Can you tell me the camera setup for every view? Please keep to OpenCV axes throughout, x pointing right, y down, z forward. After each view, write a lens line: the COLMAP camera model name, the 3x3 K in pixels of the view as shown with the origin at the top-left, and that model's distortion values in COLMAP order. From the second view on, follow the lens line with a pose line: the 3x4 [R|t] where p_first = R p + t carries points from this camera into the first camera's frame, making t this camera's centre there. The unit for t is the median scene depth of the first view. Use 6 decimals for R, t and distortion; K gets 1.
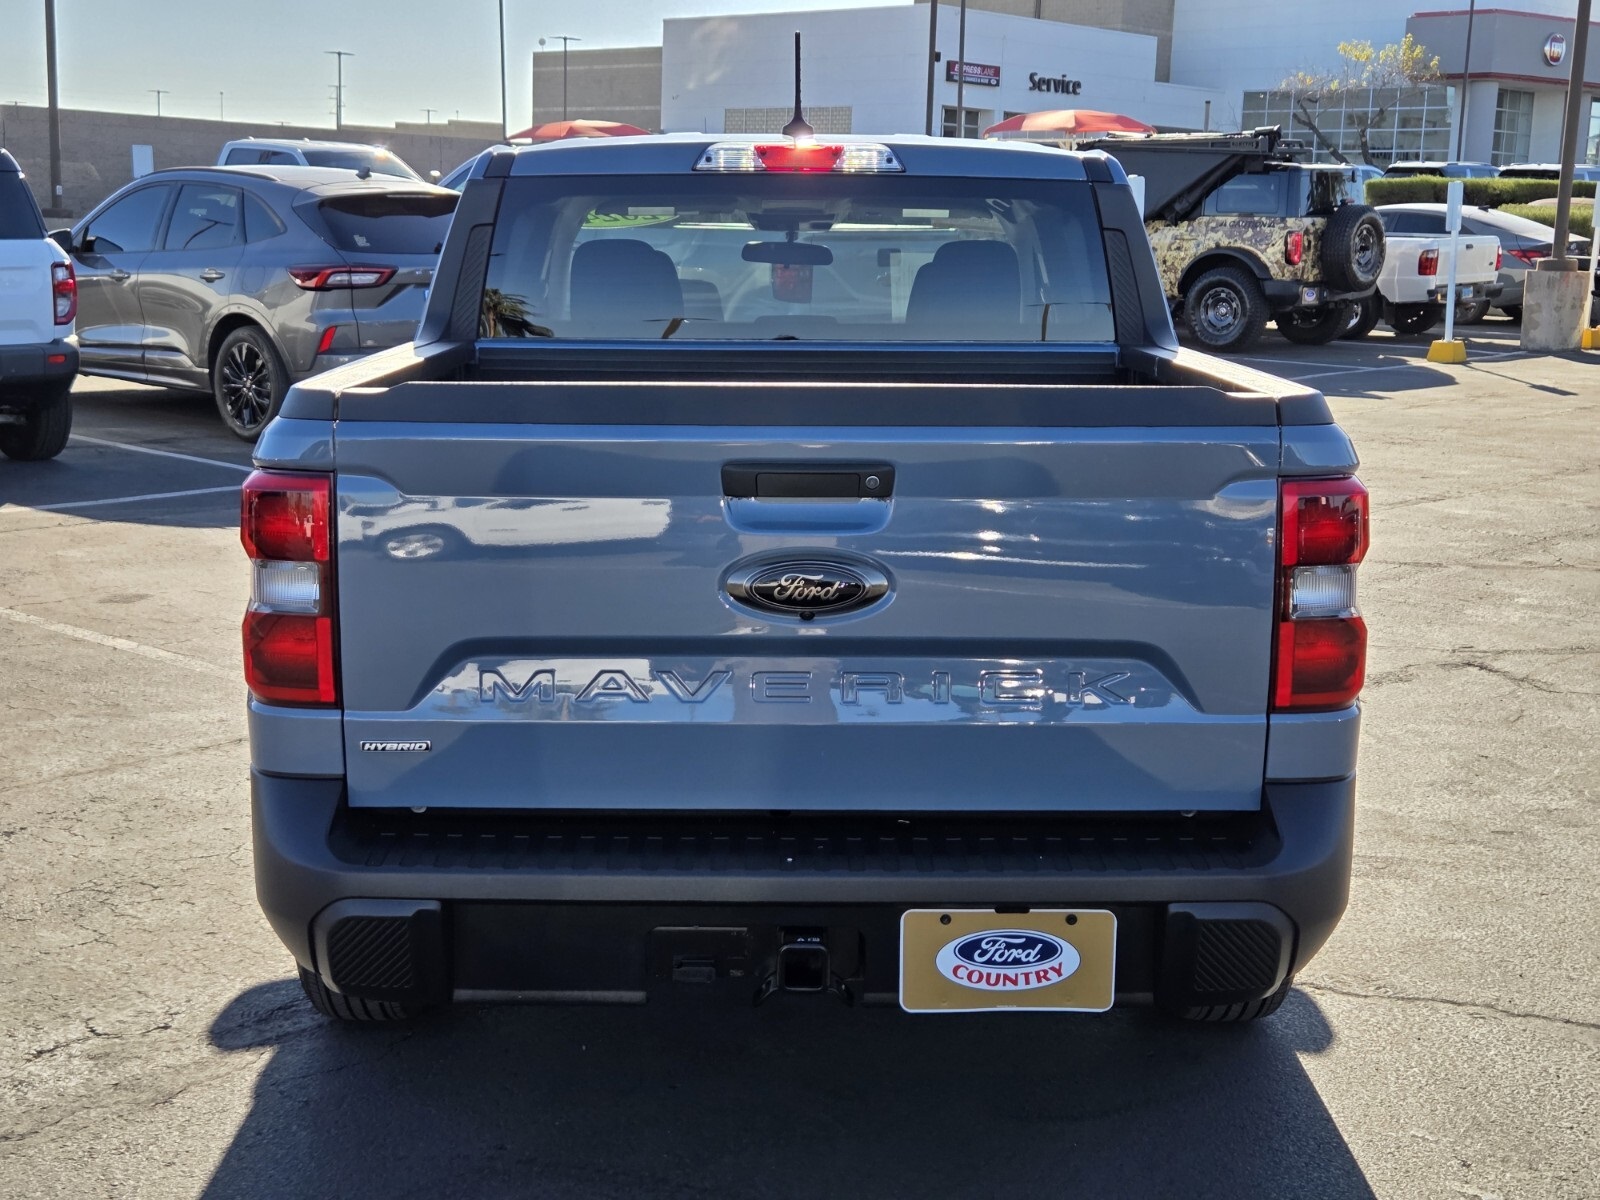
lens RADIAL K [[1116.7, 0, 789.4], [0, 1116.7, 600.1], [0, 0, 1]] dist [0.034973, -0.000965]
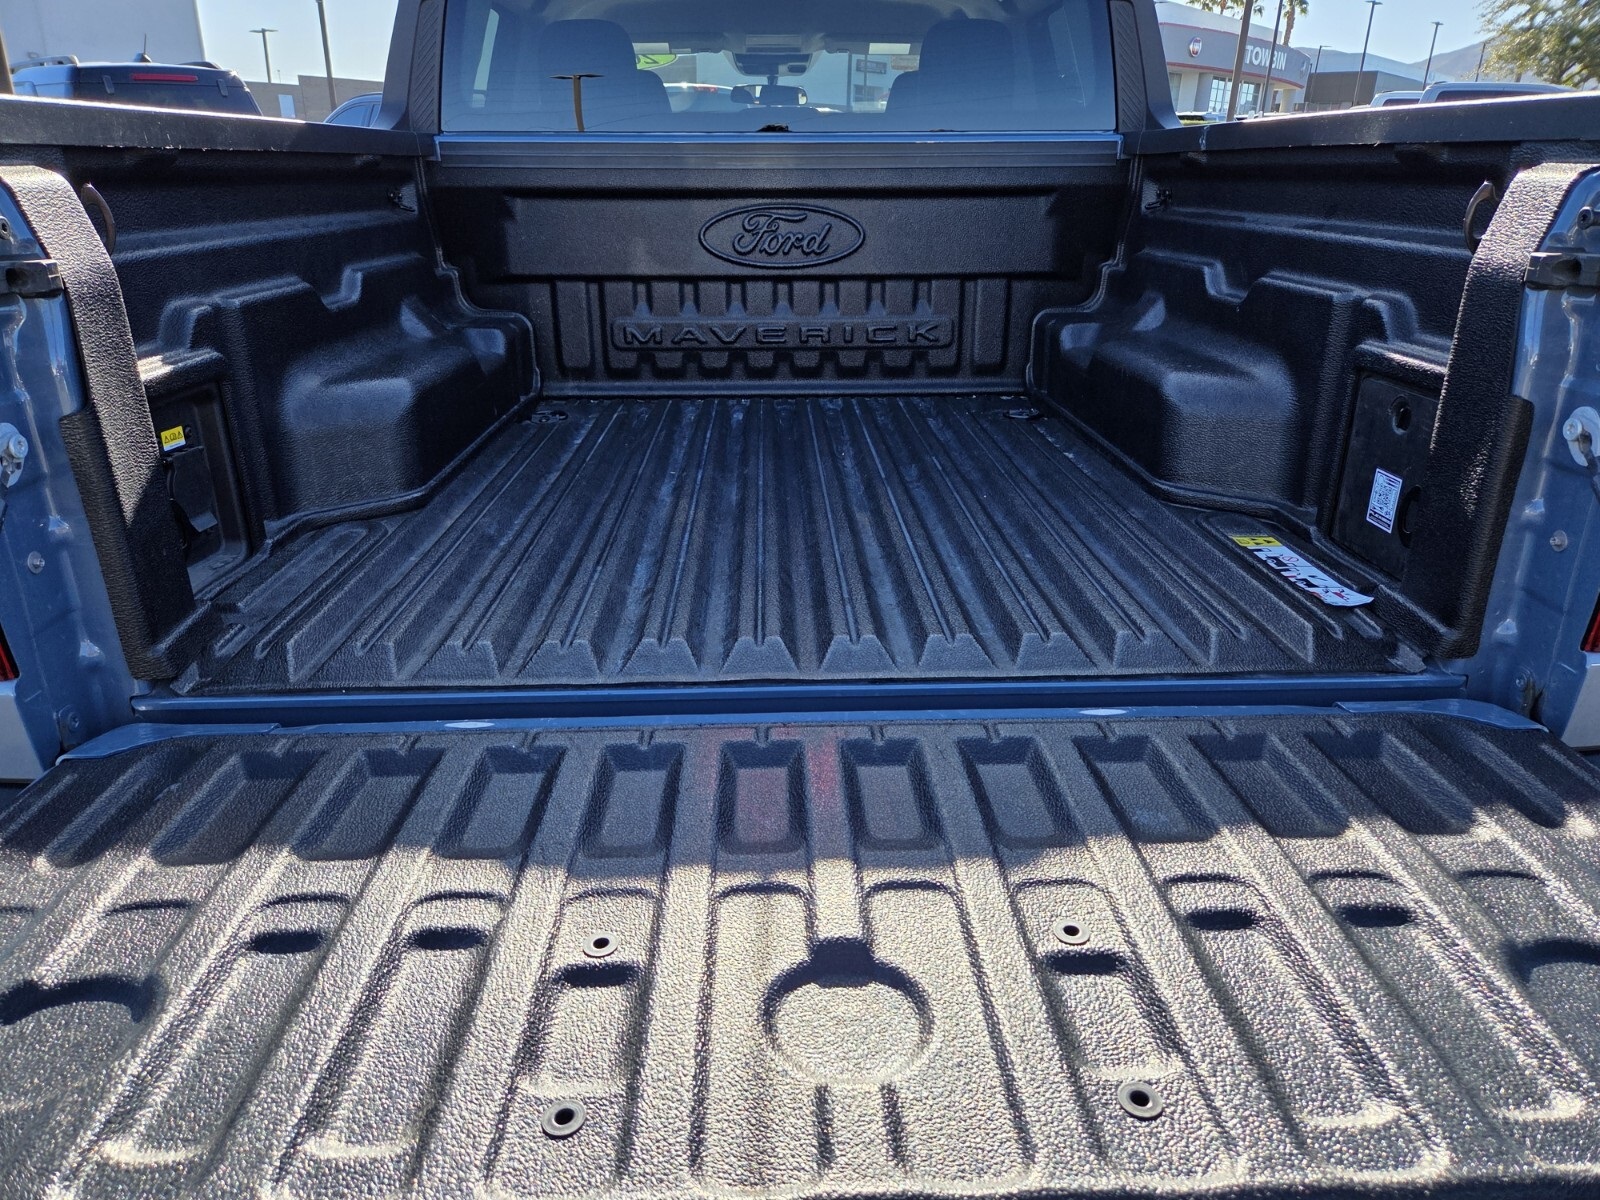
lens RADIAL K [[1116.7, 0, 789.4], [0, 1116.7, 600.1], [0, 0, 1]] dist [0.034973, -0.000965]
pose [[0.999812, -0.017850, 0.007637, 0.002840], [0.016345, 0.986144, 0.165081, 0.062308], [-0.010478, -0.164925, 0.986250, -0.773048]]
